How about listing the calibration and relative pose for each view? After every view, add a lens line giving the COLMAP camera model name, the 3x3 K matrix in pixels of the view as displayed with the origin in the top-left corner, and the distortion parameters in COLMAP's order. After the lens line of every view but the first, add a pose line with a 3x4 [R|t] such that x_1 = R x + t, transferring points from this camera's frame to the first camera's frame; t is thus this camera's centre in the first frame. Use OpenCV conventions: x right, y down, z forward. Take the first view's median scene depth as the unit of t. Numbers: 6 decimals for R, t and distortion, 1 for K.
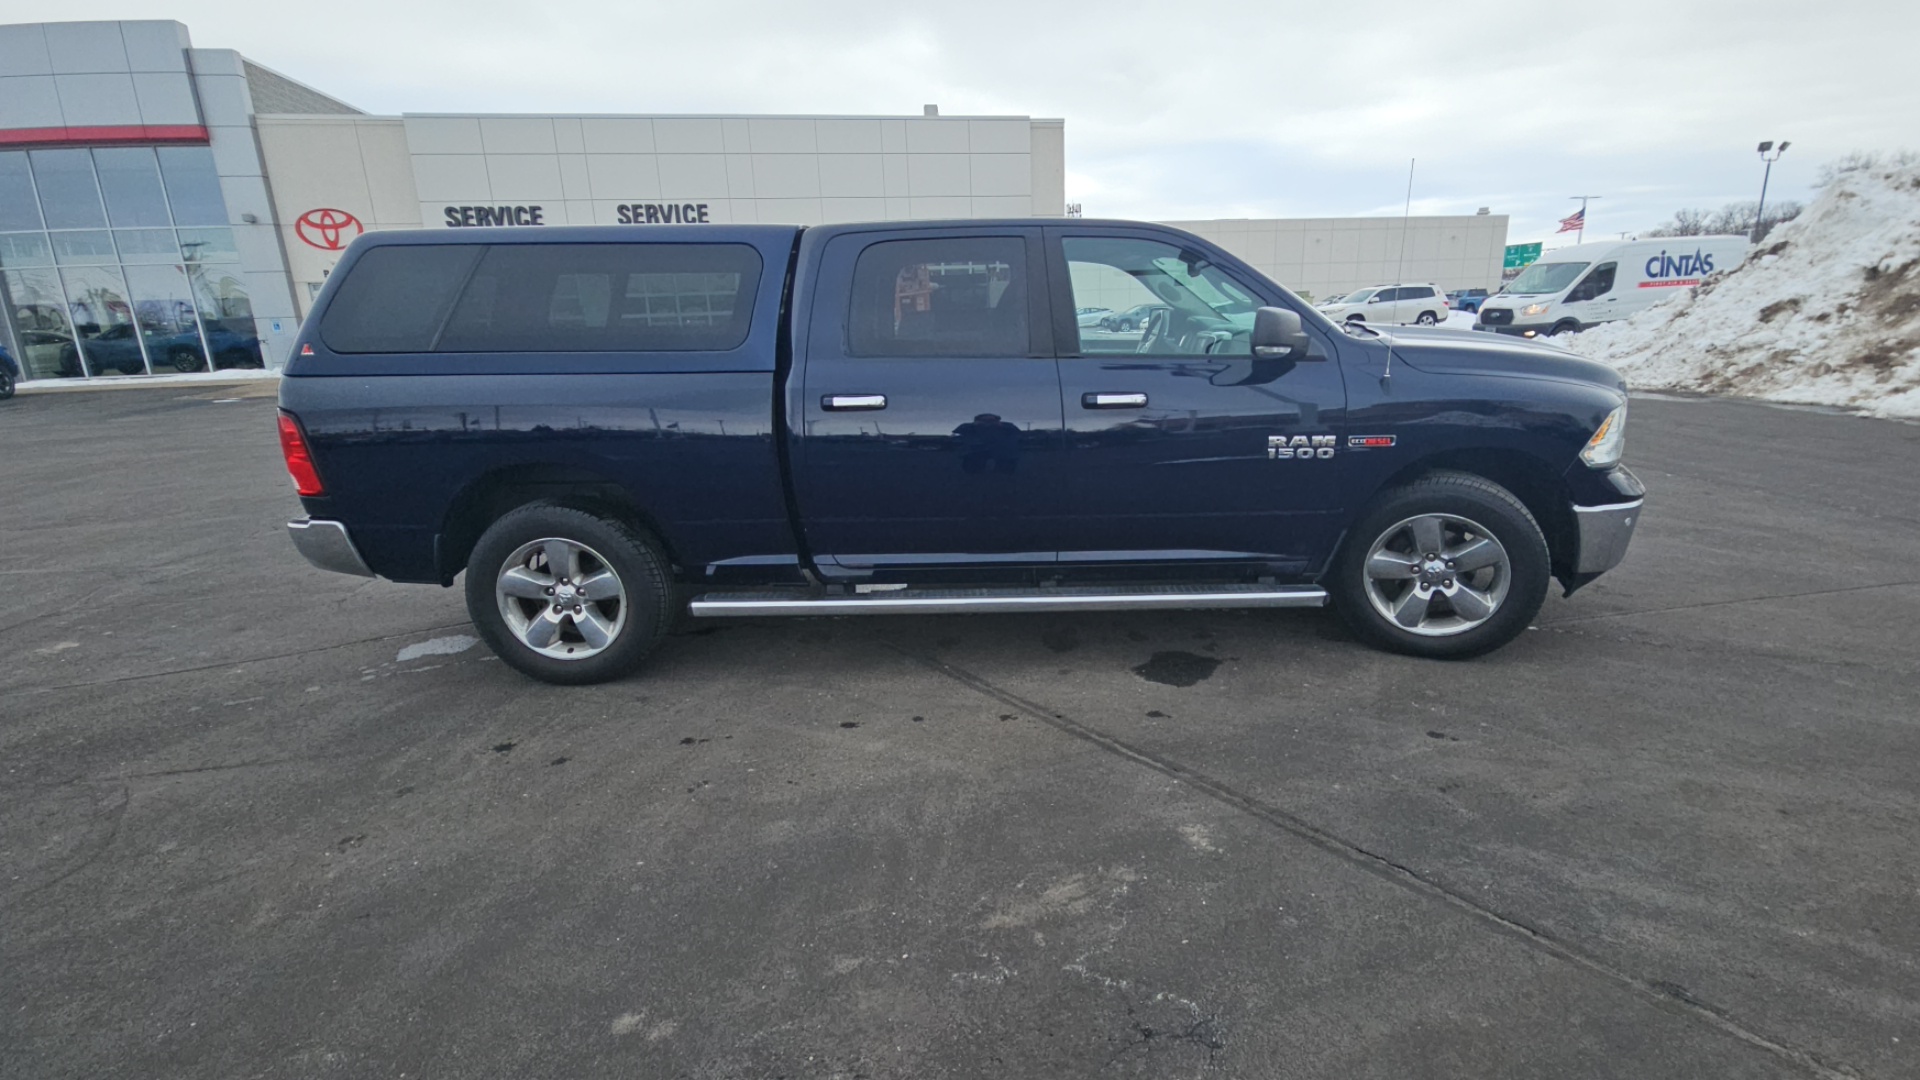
lens RADIAL K [[854.4, 0, 979.1], [0, 854.4, 546.5], [0, 0, 1]] dist [0.008145, -0.006284]
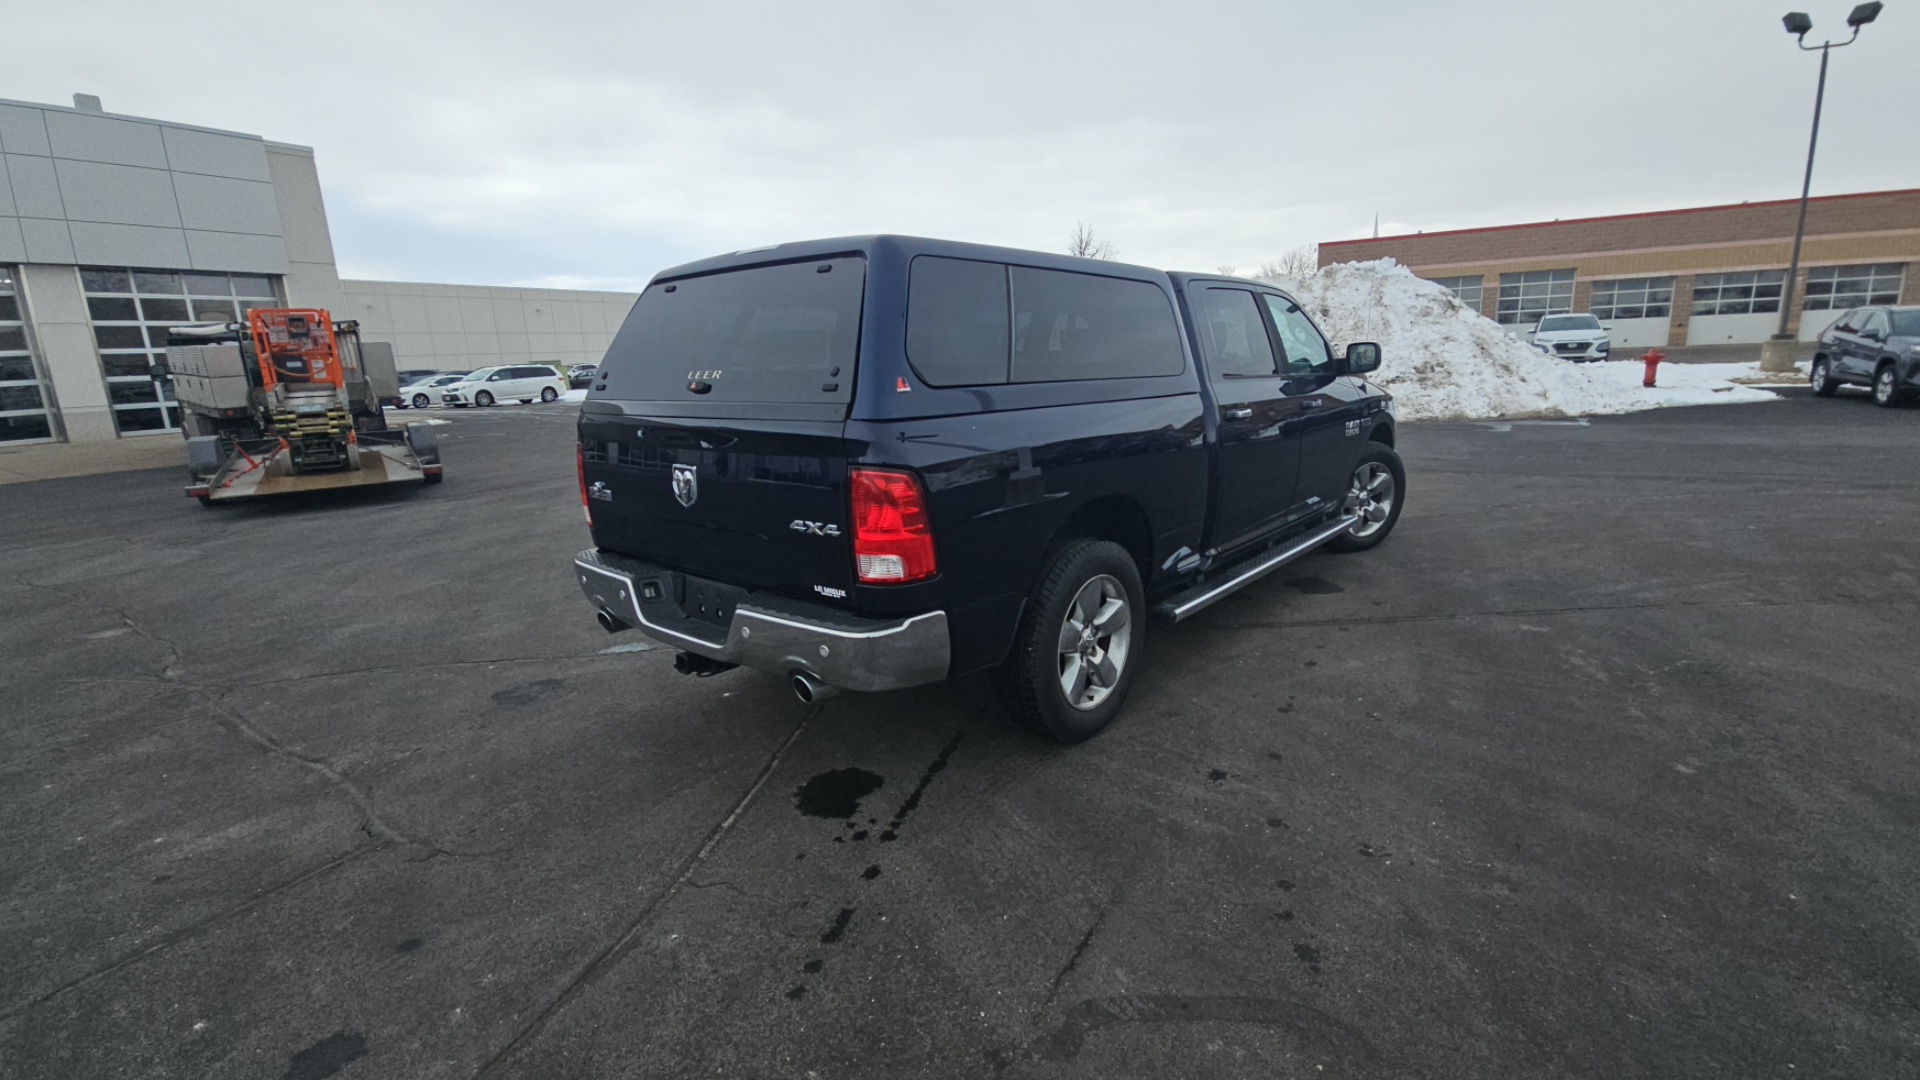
lens RADIAL K [[854.4, 0, 979.1], [0, 854.4, 546.5], [0, 0, 1]] dist [0.008145, -0.006284]
pose [[0.633526, -0.166368, 0.755623, -1.458828], [0.225440, 0.973925, 0.025420, -0.106947], [-0.740150, 0.154244, 0.654513, 0.538775]]
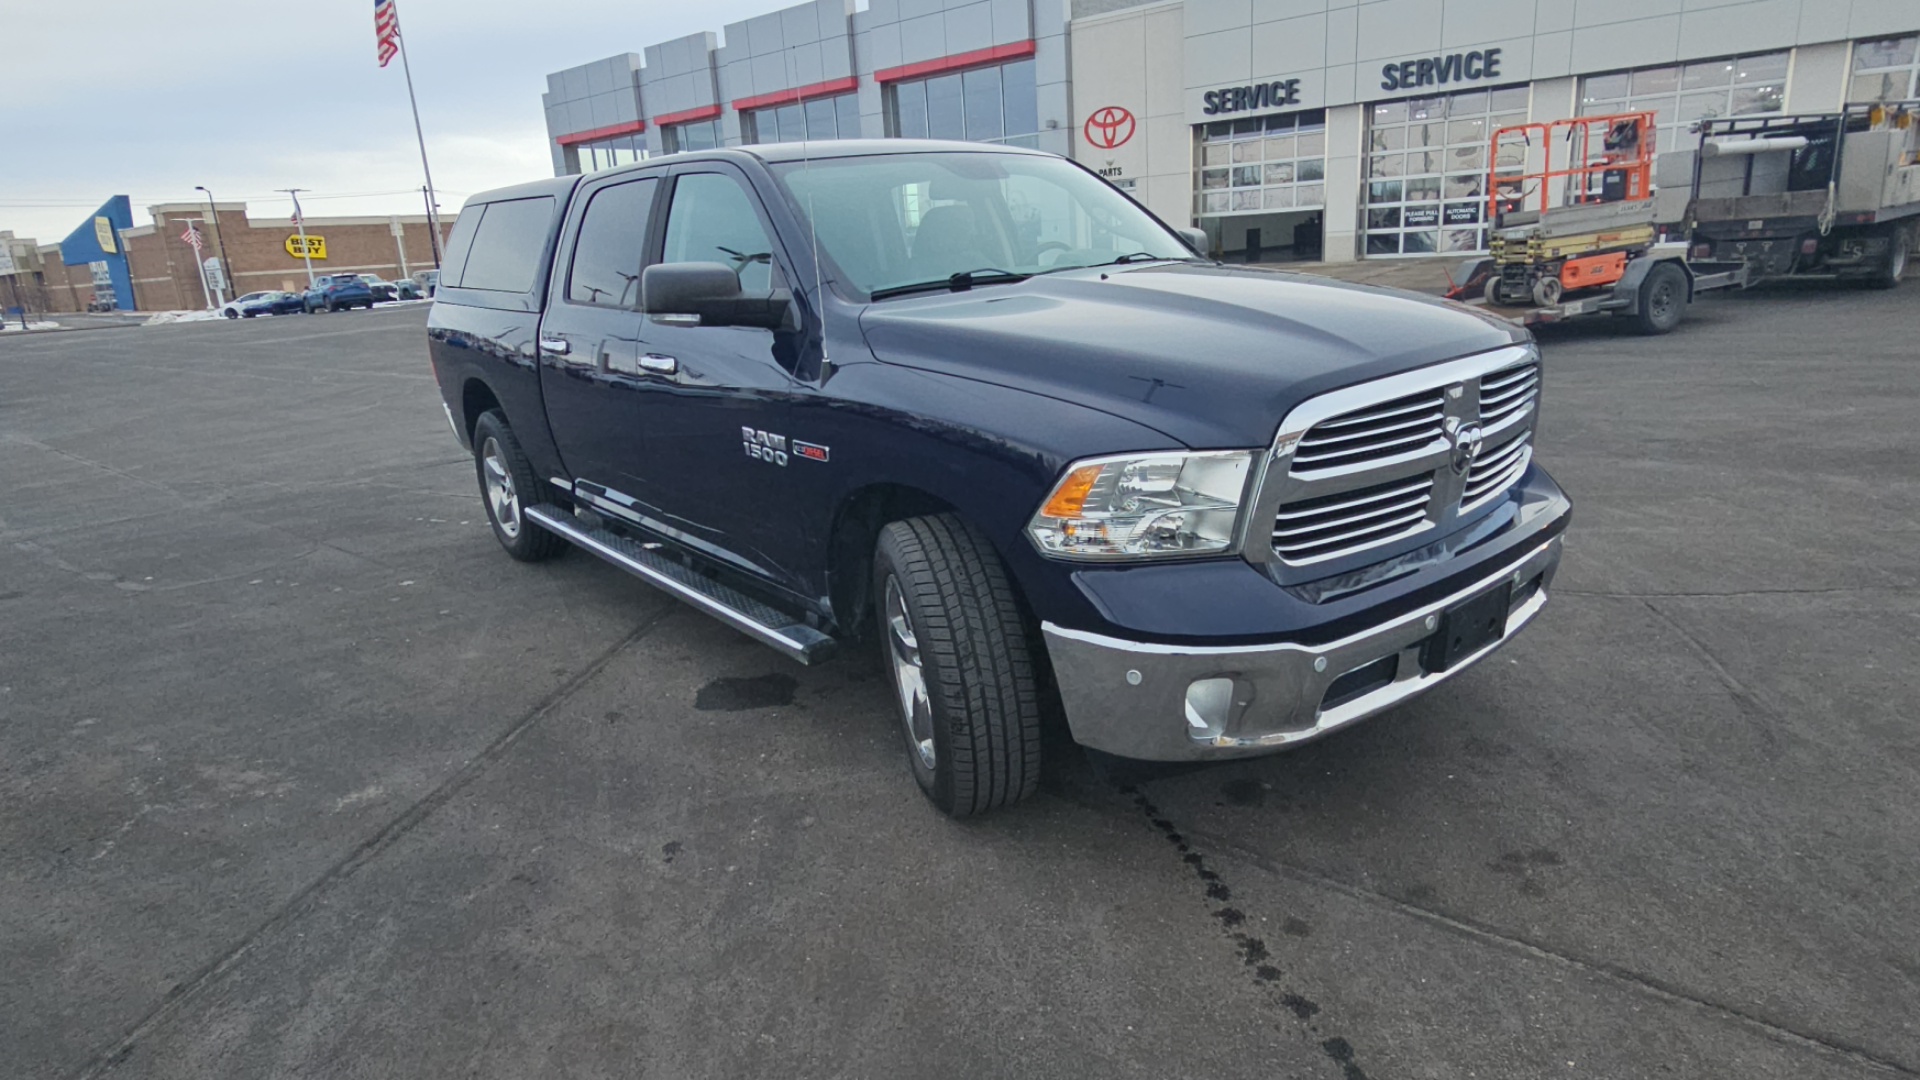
lens RADIAL K [[1076.4, 0, 979.2], [0, 1076.4, 542.2], [0, 0, 1]] dist [0.002244, -0.000449]
pose [[0.640372, 0.202184, -0.740976, 1.328865], [-0.165559, 0.978388, 0.123884, -0.197996], [0.750009, 0.043343, 0.660006, 0.562699]]
